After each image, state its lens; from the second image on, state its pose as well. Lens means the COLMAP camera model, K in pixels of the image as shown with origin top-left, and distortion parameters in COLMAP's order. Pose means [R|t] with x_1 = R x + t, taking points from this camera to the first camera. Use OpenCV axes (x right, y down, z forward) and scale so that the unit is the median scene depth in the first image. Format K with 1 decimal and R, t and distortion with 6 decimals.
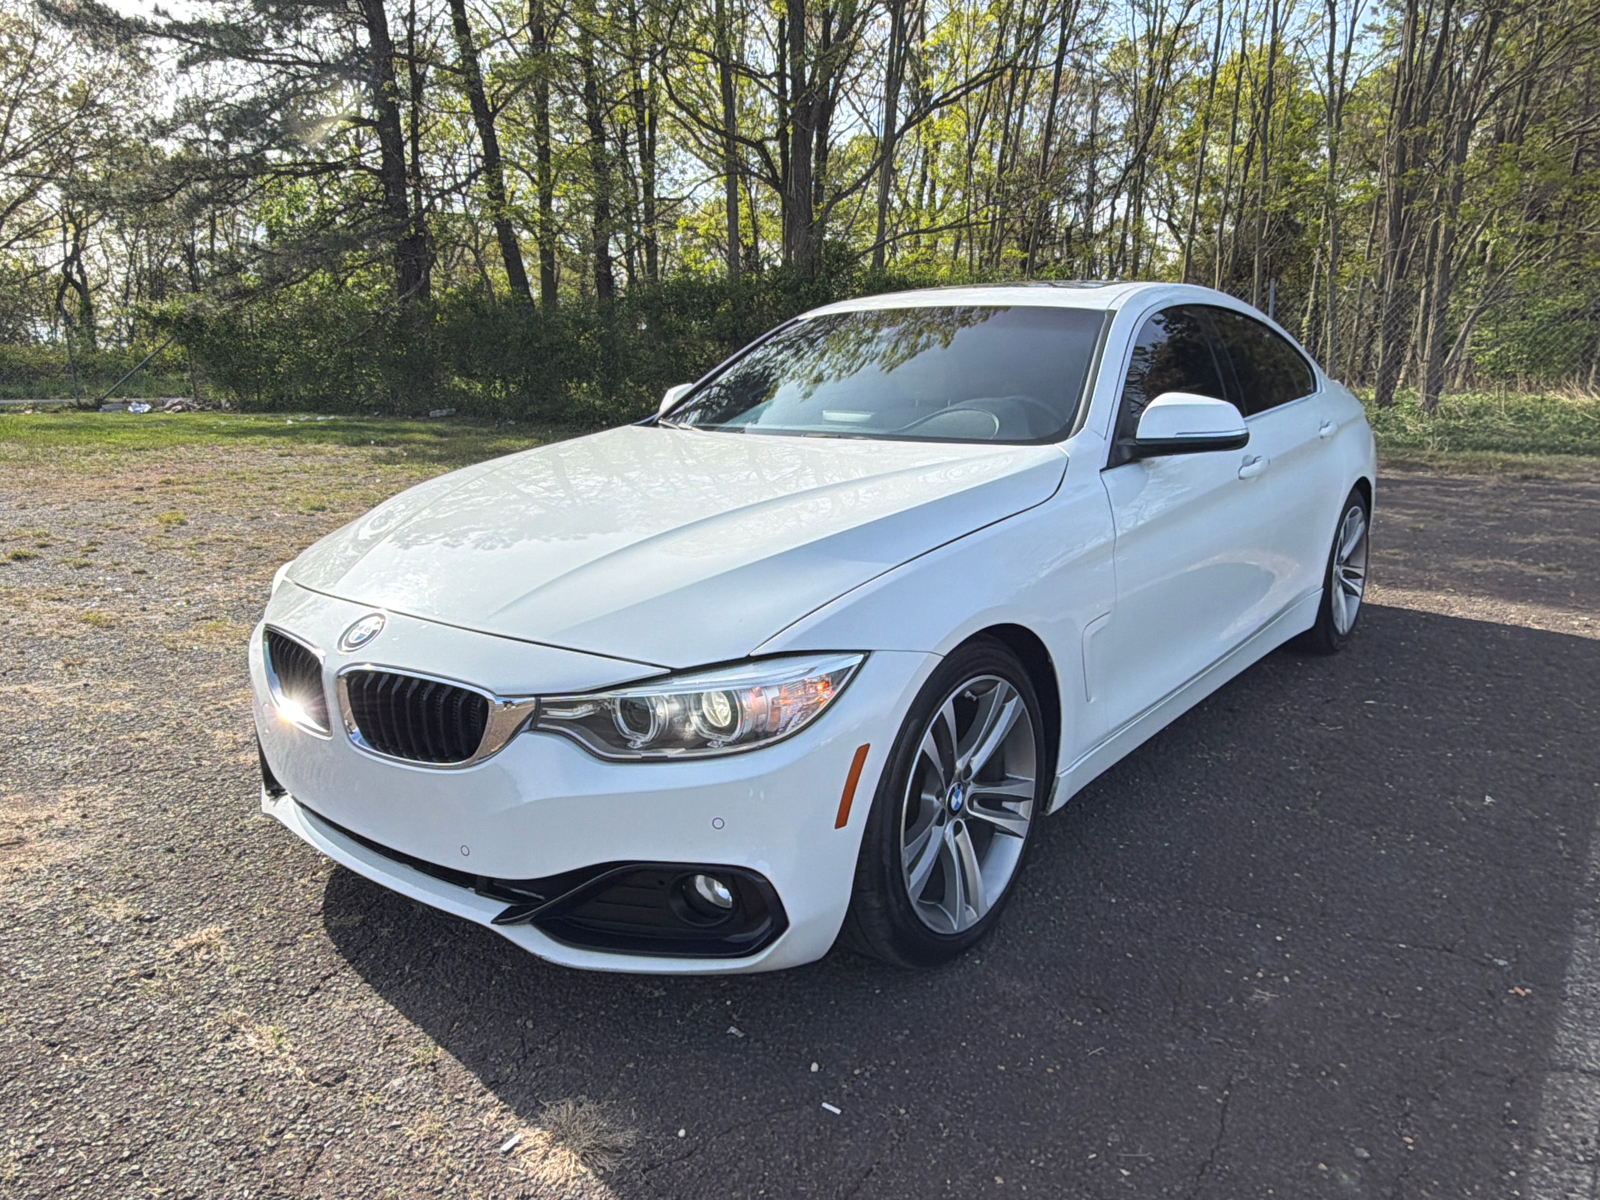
lens RADIAL K [[1116.0, 0, 797.9], [0, 1116.0, 598.6], [0, 0, 1]] dist [-0.000073, 0.002887]
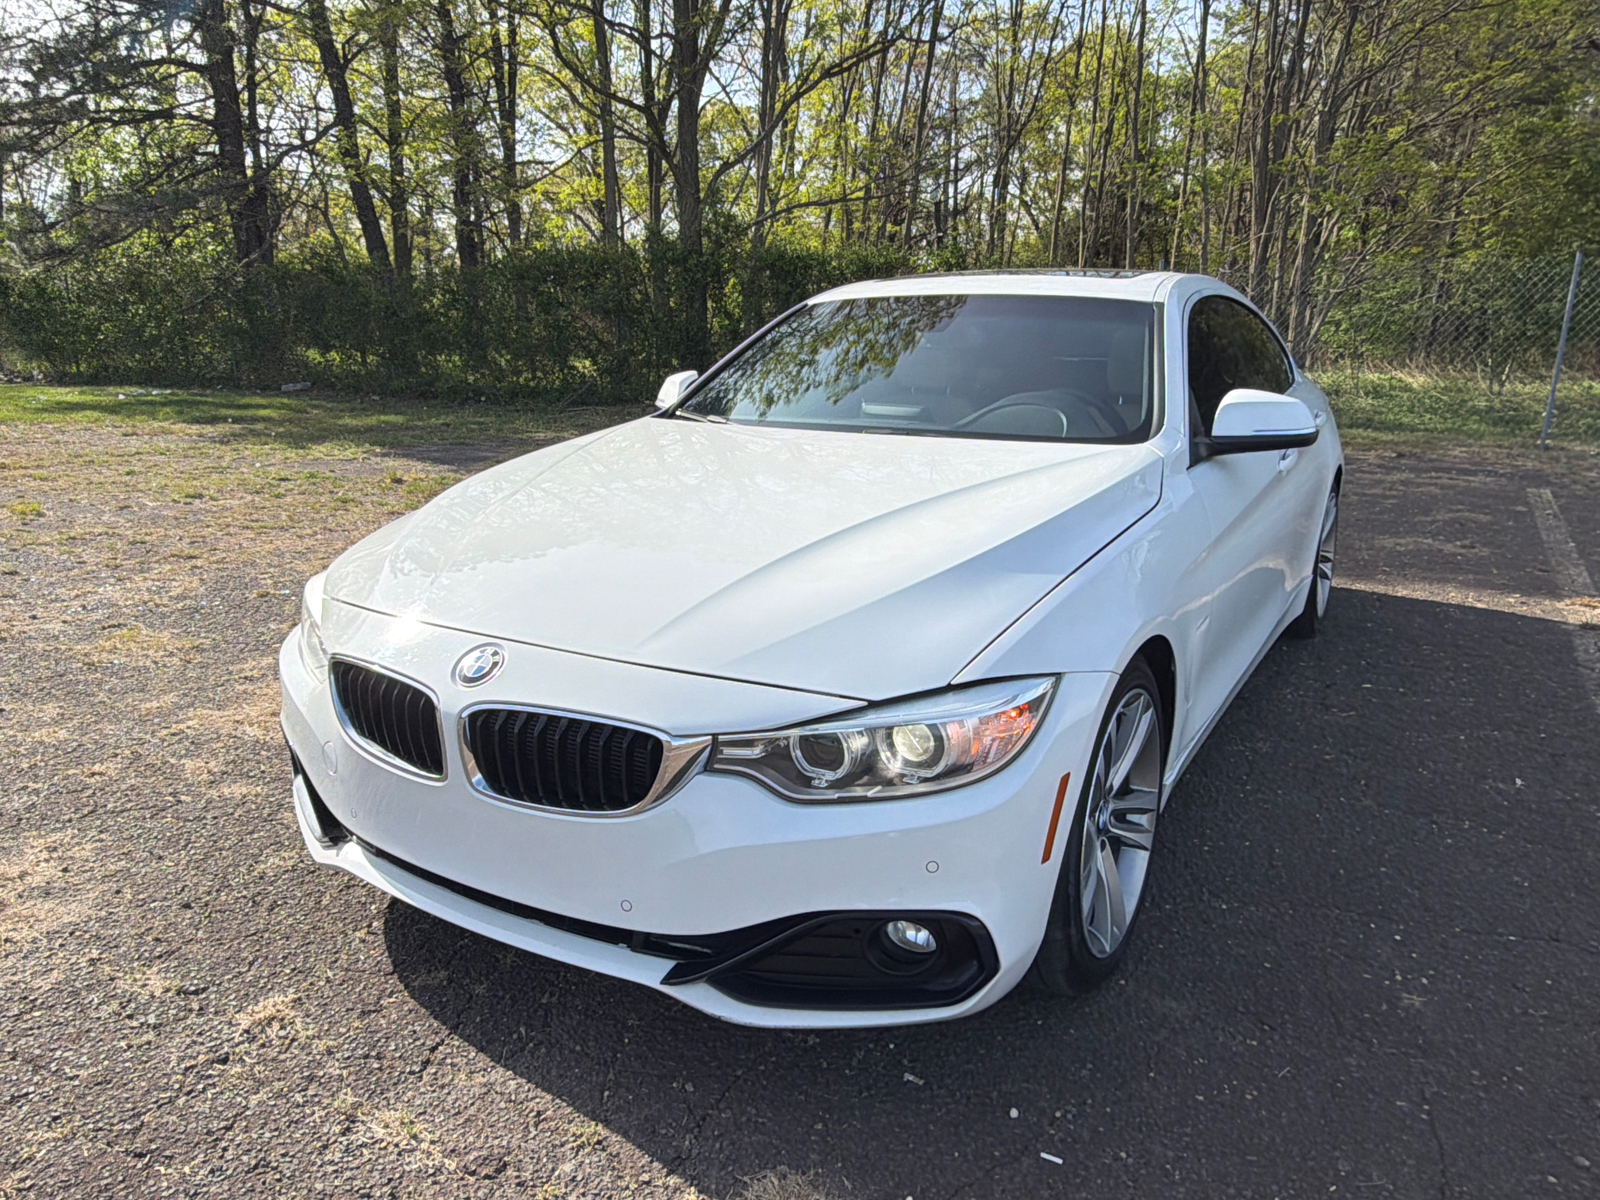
lens RADIAL K [[1127.1, 0, 800.0], [0, 1127.1, 600.0], [0, 0, 1]] dist [-0.001386, 0.003918]
pose [[0.990964, -0.021405, 0.132409, -0.227804], [0.018242, 0.999519, 0.025061, -0.035342], [-0.132882, -0.022419, 0.990878, 0.067094]]
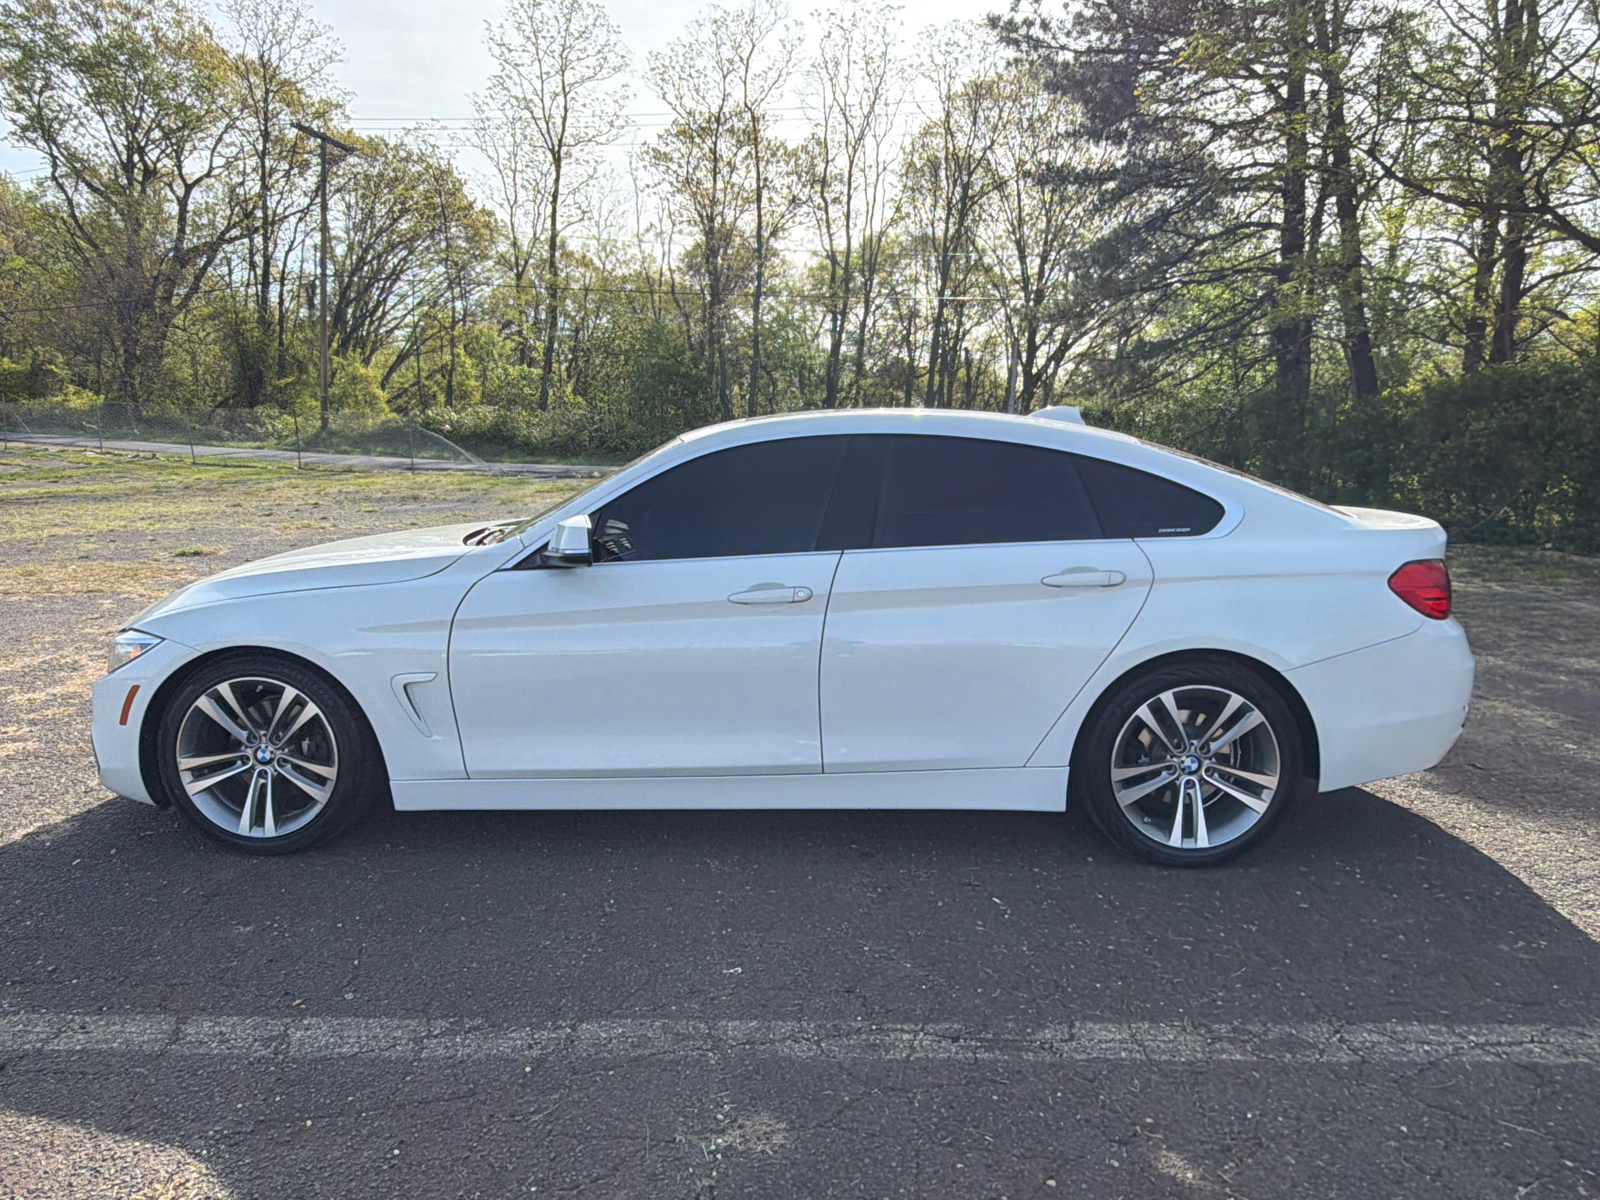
lens RADIAL K [[1116.0, 0, 797.9], [0, 1116.0, 598.6], [0, 0, 1]] dist [-0.000073, 0.002887]
pose [[0.612287, 0.125747, -0.780572, 1.699819], [-0.183961, 0.982833, 0.014031, -0.186264], [0.768936, 0.135004, 0.624909, 0.530089]]
